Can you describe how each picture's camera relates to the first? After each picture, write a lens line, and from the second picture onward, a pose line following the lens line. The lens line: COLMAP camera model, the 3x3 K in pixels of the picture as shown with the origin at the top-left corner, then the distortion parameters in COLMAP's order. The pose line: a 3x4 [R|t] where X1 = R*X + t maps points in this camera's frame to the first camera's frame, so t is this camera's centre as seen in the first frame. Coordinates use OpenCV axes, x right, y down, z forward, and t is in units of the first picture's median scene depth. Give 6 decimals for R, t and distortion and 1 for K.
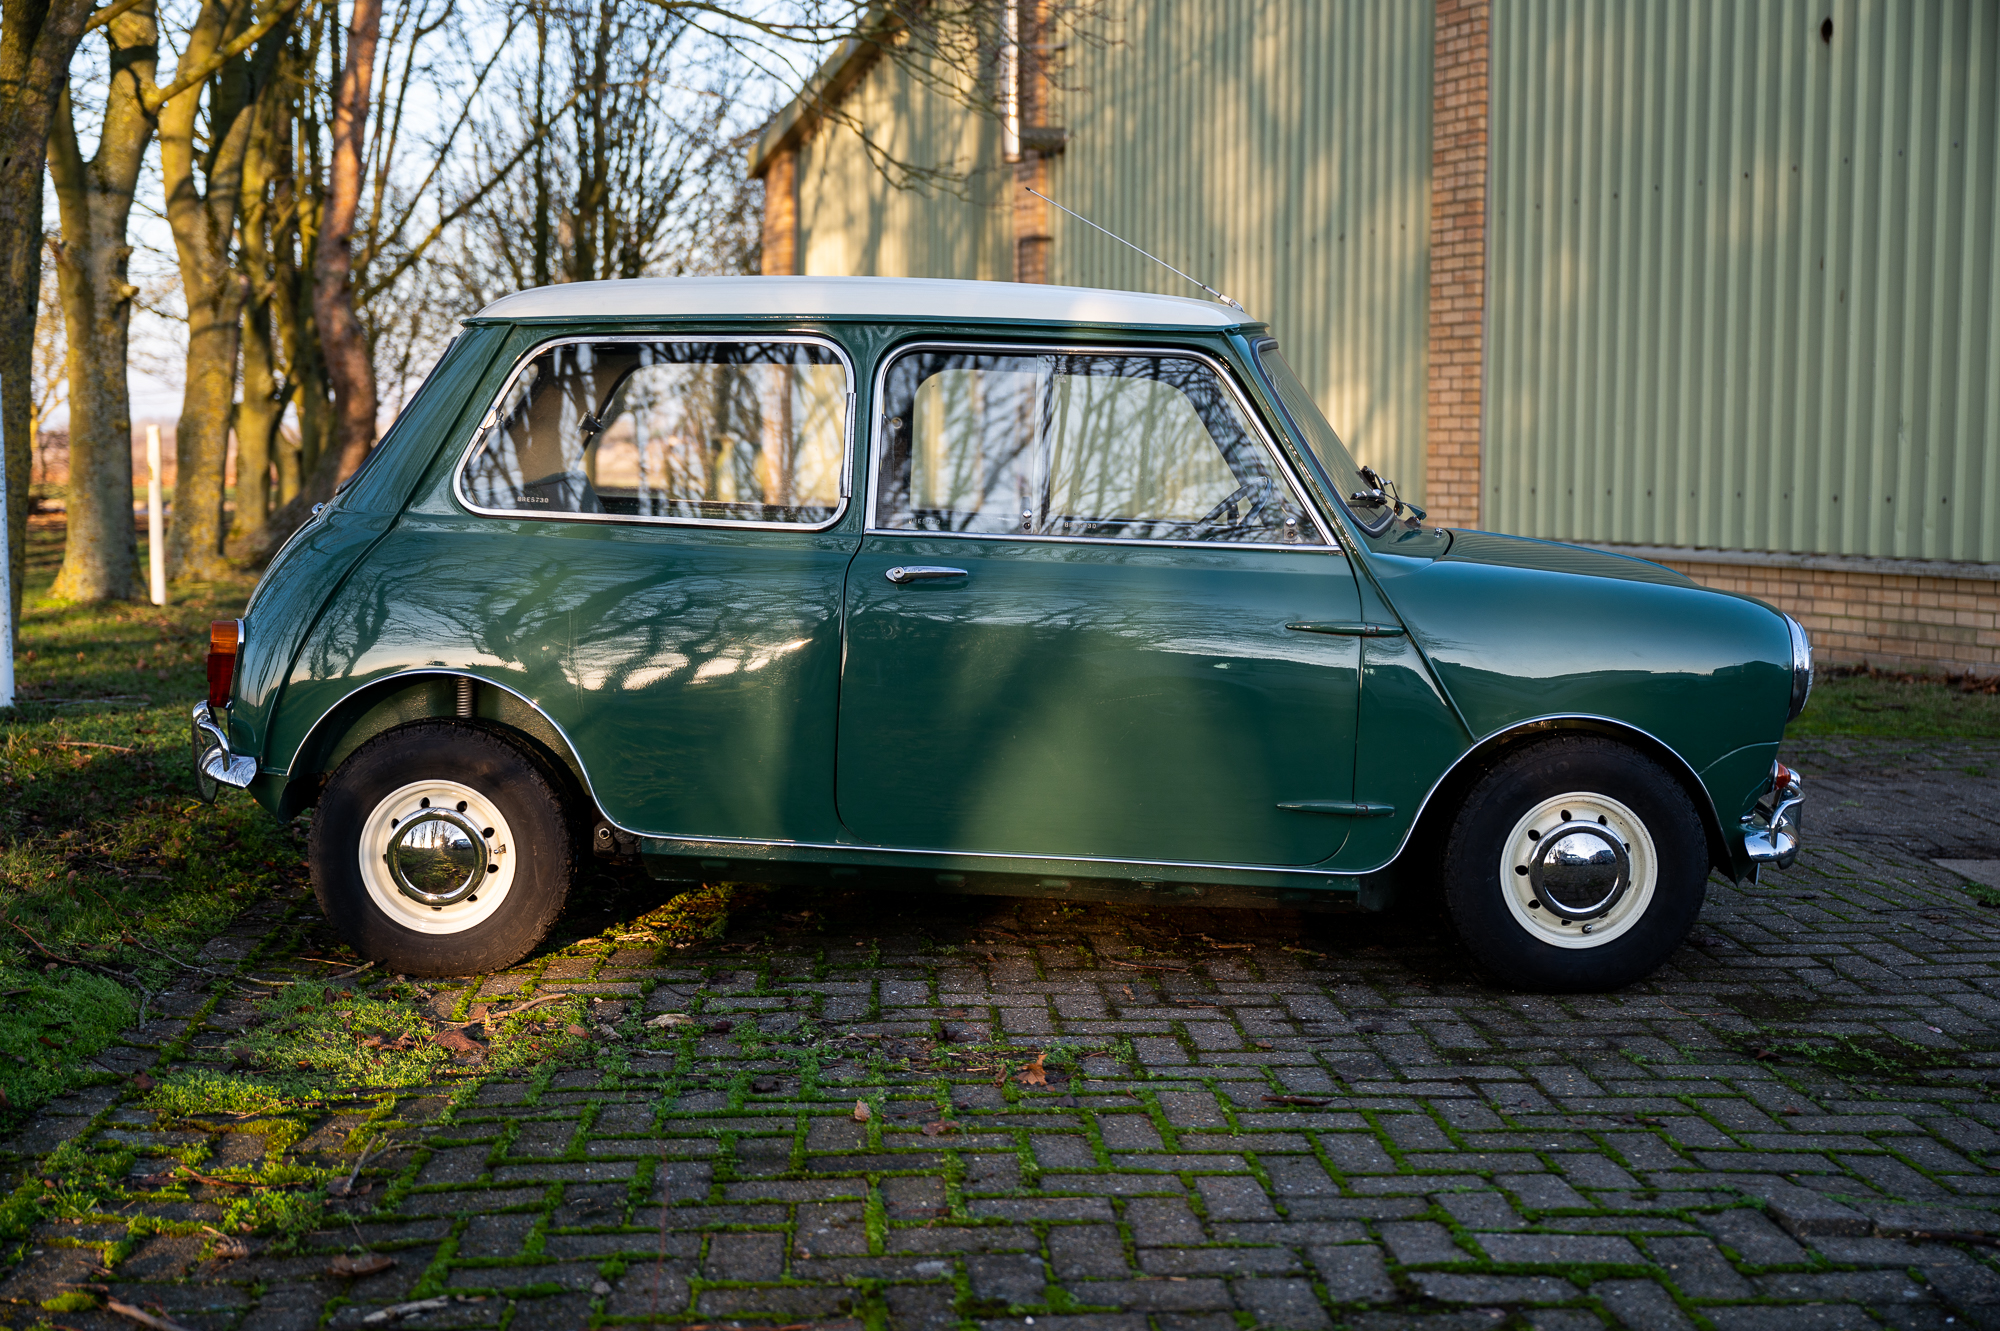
lens RADIAL K [[2361.7, 0, 1000.0], [0, 2361.7, 665.5], [0, 0, 1]] dist [0.004703, -0.017372]
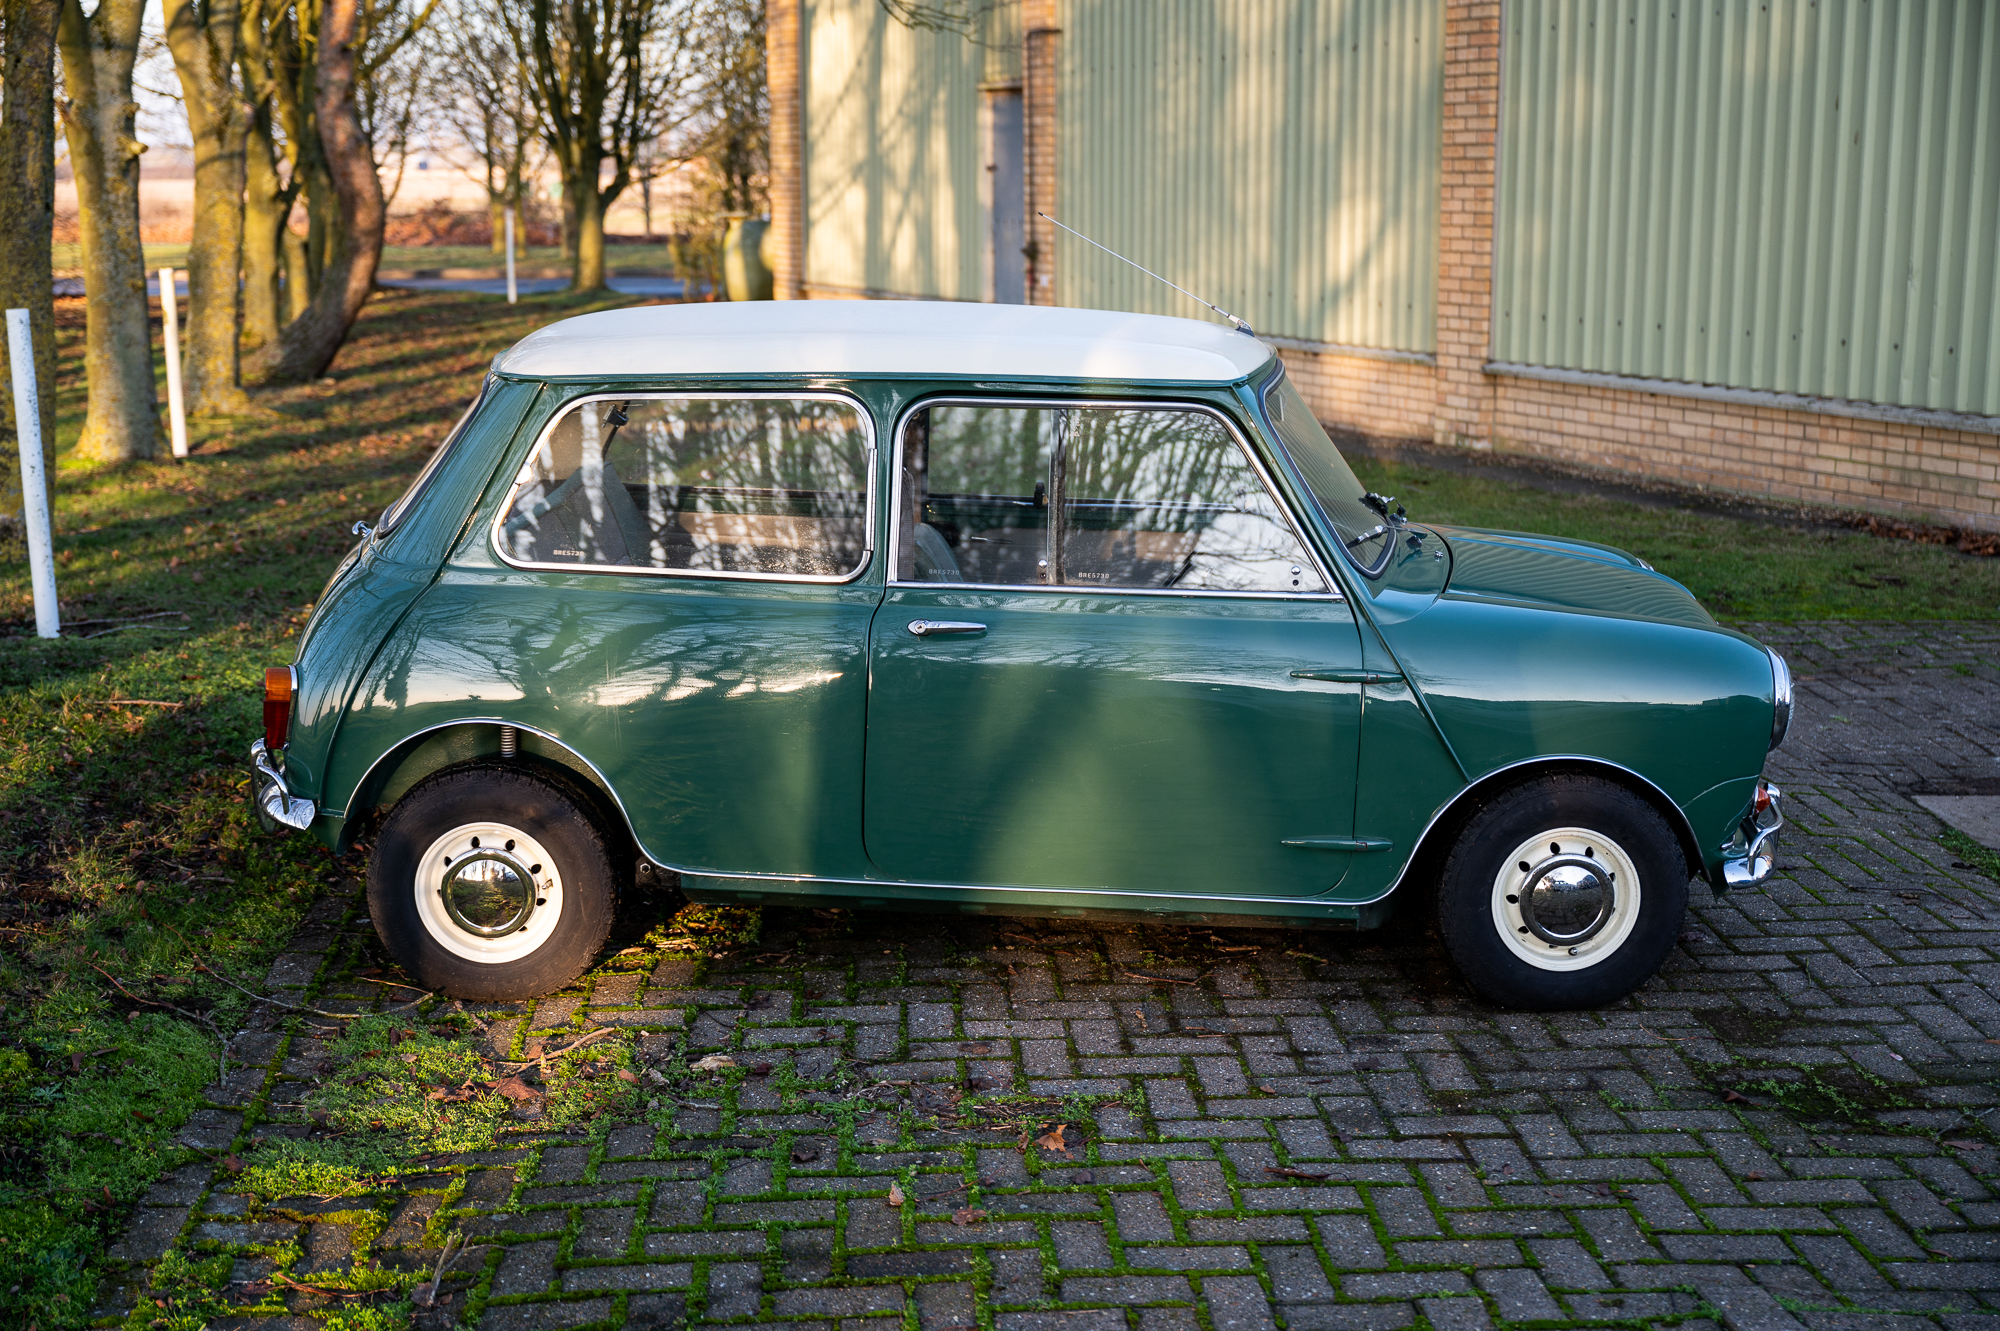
lens RADIAL K [[2361.7, 0, 1000.0], [0, 2361.7, 665.5], [0, 0, 1]] dist [0.004703, -0.017372]
pose [[0.999947, -0.008769, -0.005462, -0.001997], [0.009337, 0.993374, 0.114543, -0.139542], [0.004421, -0.114588, 0.993403, -0.040459]]
